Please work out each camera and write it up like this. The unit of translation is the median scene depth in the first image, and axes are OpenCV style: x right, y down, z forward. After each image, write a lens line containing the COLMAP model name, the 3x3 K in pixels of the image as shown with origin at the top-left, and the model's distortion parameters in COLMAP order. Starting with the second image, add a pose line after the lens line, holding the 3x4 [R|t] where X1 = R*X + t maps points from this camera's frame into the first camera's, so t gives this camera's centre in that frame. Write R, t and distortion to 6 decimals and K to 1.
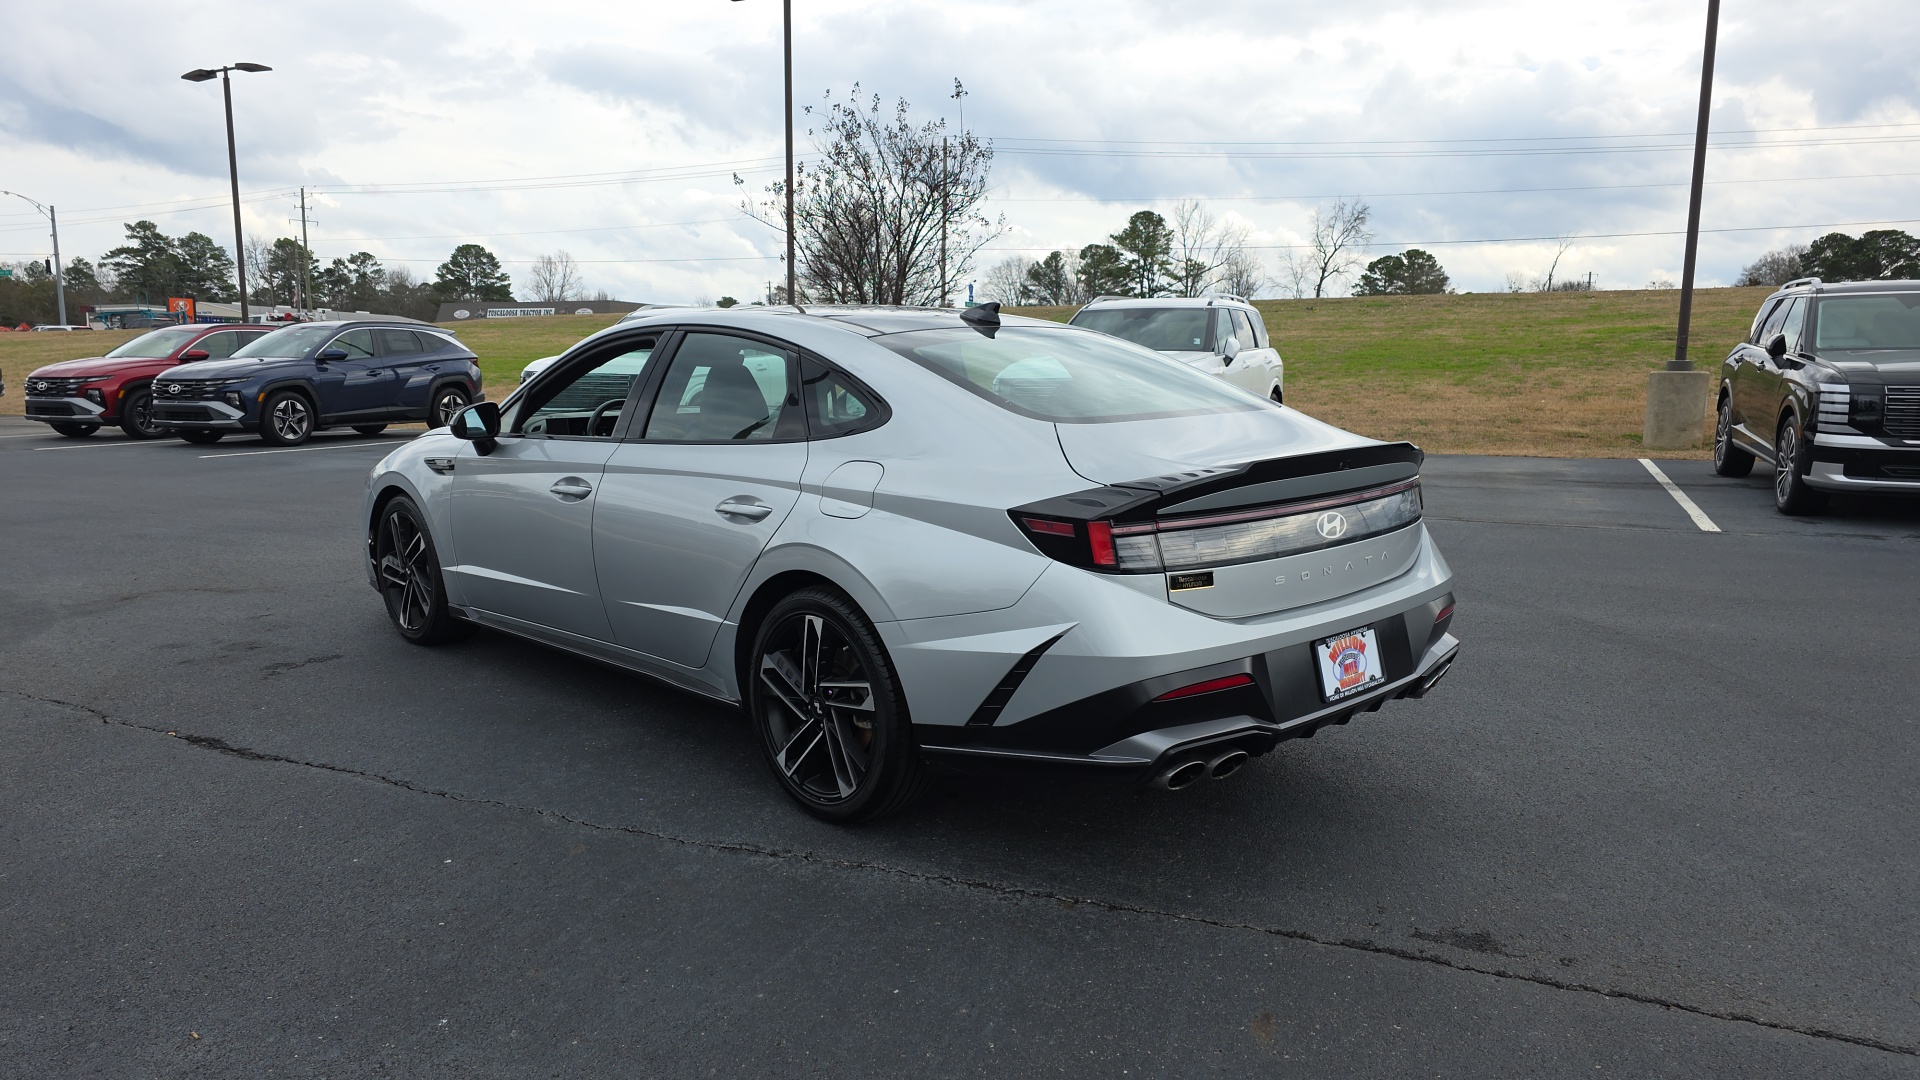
lens RADIAL K [[1292.0, 0, 954.8], [0, 1292.0, 553.3], [0, 0, 1]] dist [0.064609, -0.065497]
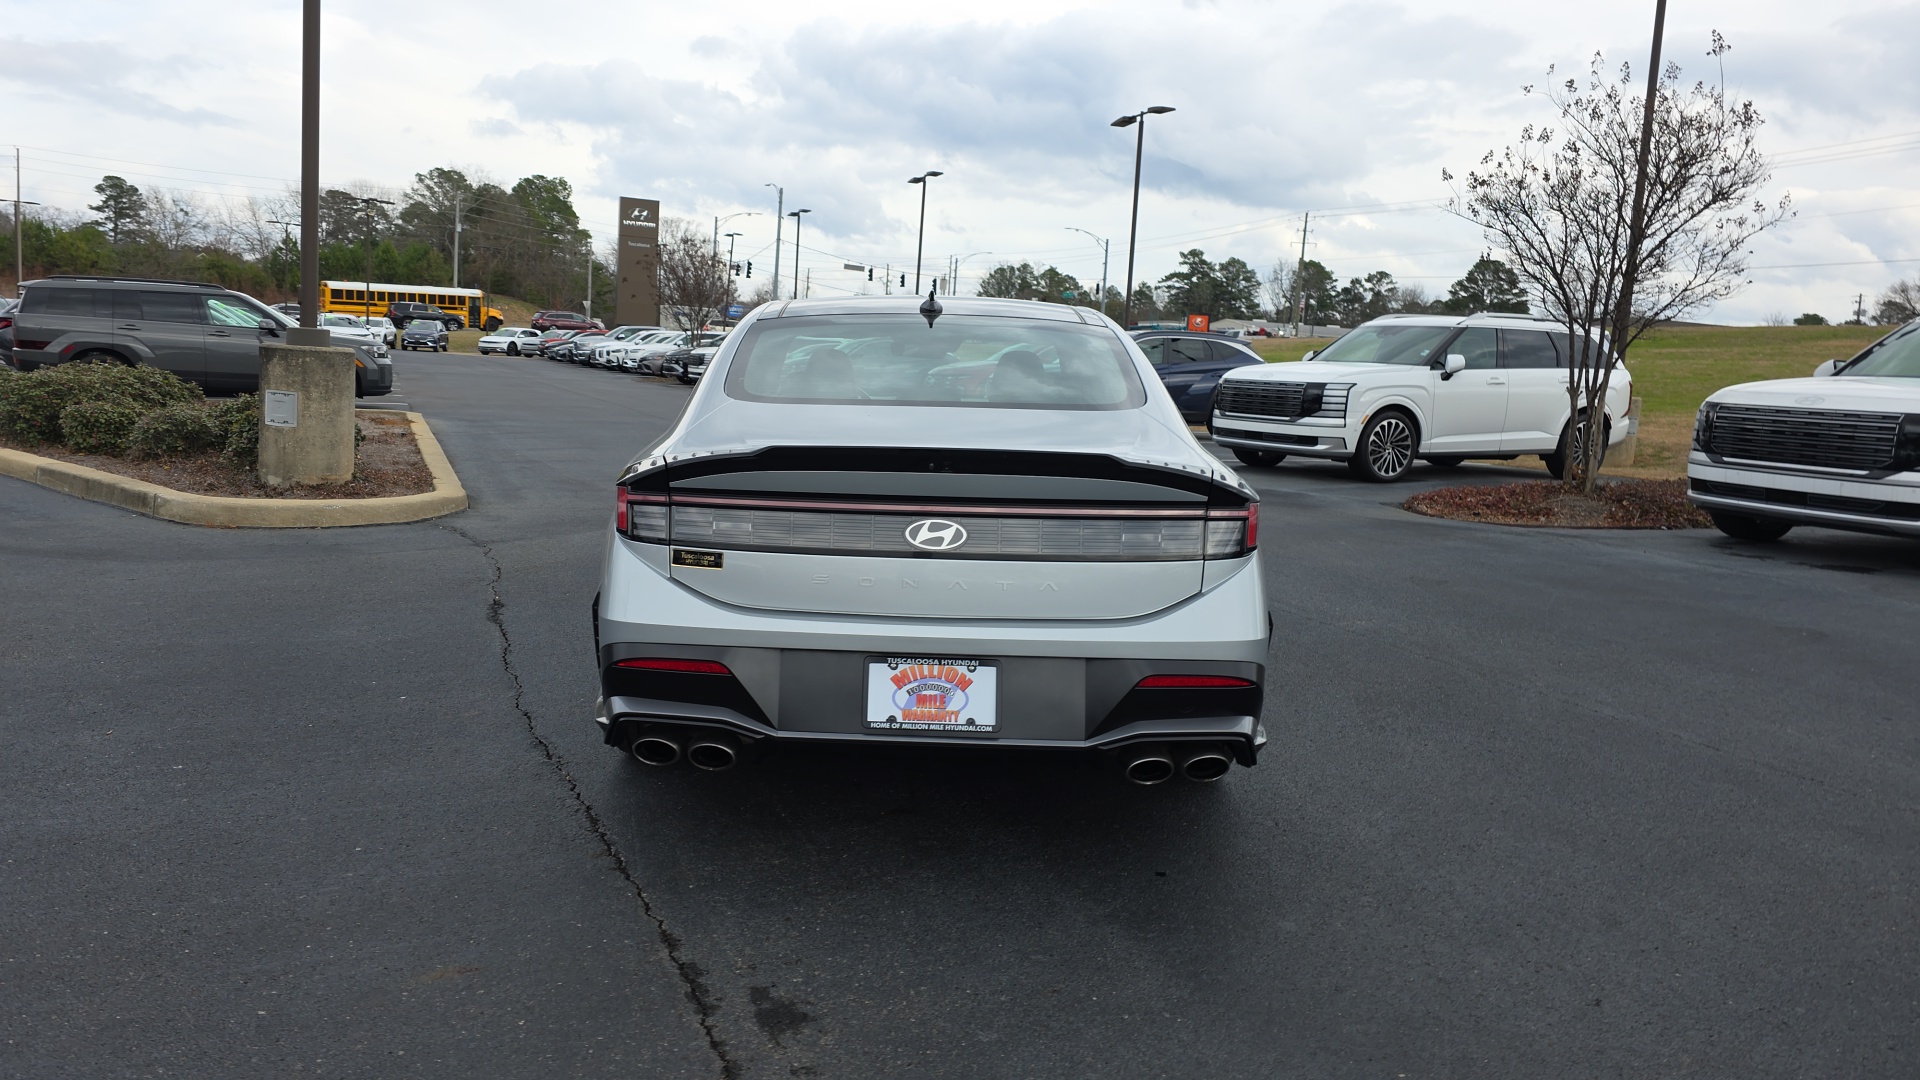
lens RADIAL K [[1304.3, 0, 862.8], [0, 1304.3, 498.4], [0, 0, 1]] dist [0.064175, -0.061362]
pose [[0.701559, 0.105130, -0.704814, 0.281783], [-0.143891, 0.989584, 0.004381, -0.013562], [0.697933, 0.098343, 0.709379, 0.111188]]
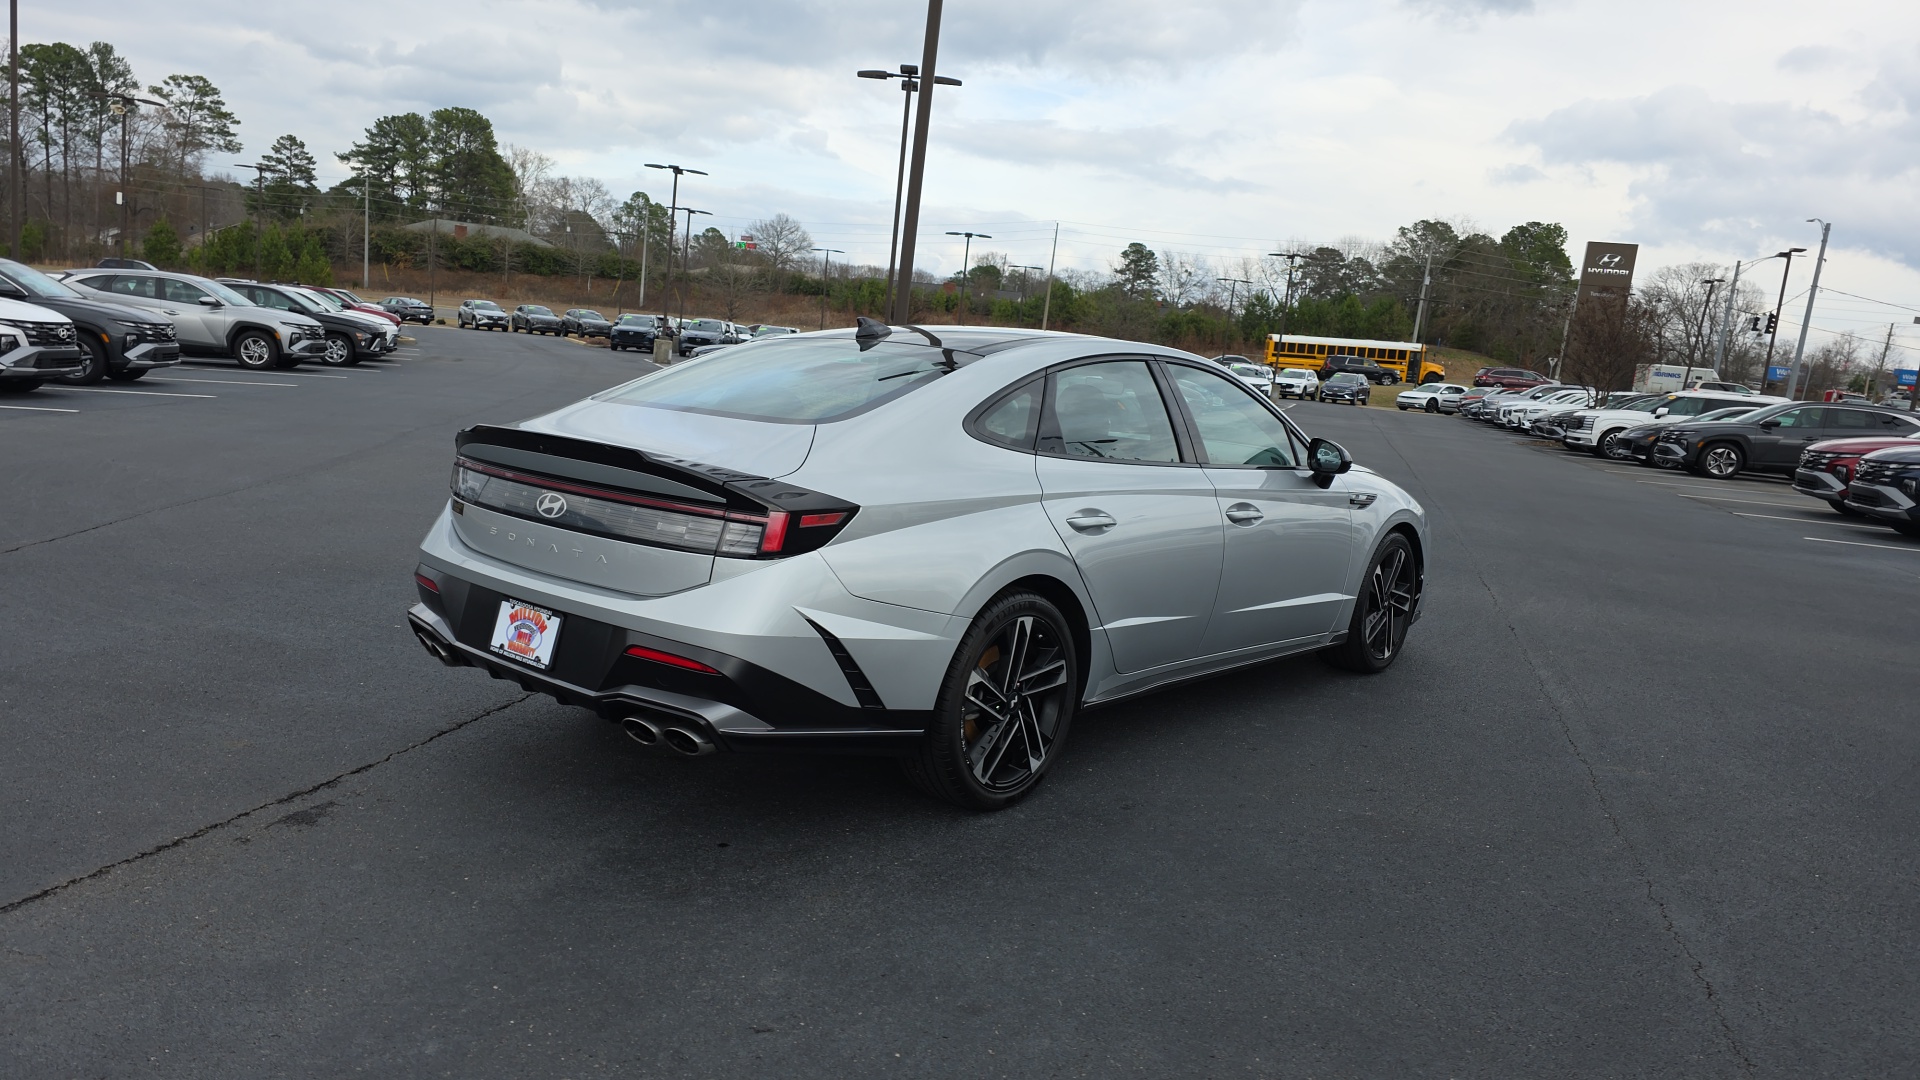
lens RADIAL K [[1304.3, 0, 862.8], [0, 1304.3, 498.4], [0, 0, 1]] dist [0.064175, -0.061362]
pose [[0.055474, 0.117646, -0.991505, 0.446507], [-0.226056, 0.968728, 0.102296, -0.063584], [0.972533, 0.218461, 0.080334, 0.376479]]
